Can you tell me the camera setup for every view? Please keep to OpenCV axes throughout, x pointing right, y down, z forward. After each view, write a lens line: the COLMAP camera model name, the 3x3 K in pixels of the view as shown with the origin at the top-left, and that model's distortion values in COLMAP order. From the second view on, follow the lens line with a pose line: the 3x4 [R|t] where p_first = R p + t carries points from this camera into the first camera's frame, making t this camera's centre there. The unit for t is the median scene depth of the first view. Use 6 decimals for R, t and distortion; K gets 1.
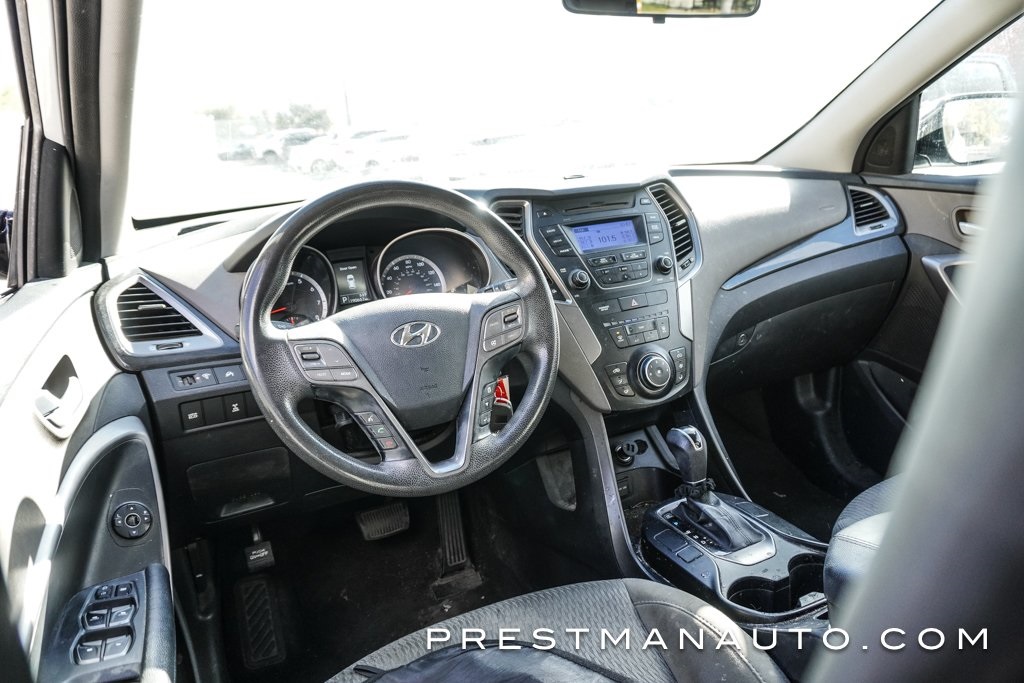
lens RADIAL K [[714.8, 0, 512.0], [0, 714.8, 341.5], [0, 0, 1]] dist [0.001134, 0.000829]
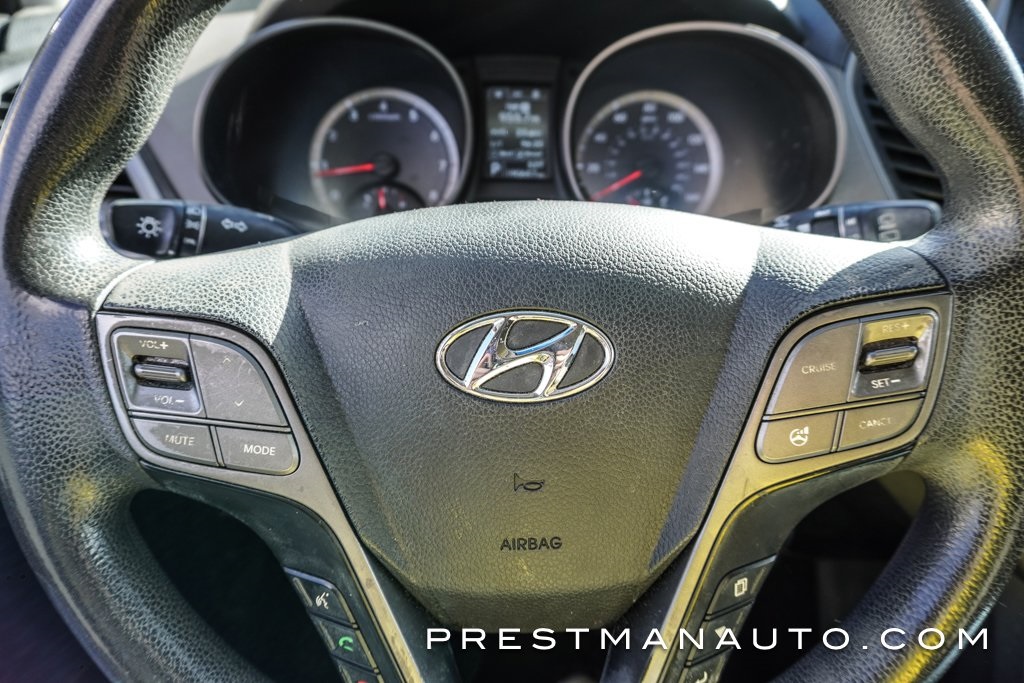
lens RADIAL K [[714.8, 0, 512.0], [0, 714.8, 341.5], [0, 0, 1]] dist [0.001134, 0.000829]
pose [[0.906503, 0.254977, -0.336511, -0.031678], [-0.182152, 0.955239, 0.233106, -0.057523], [0.380885, -0.150015, 0.912372, 0.513384]]
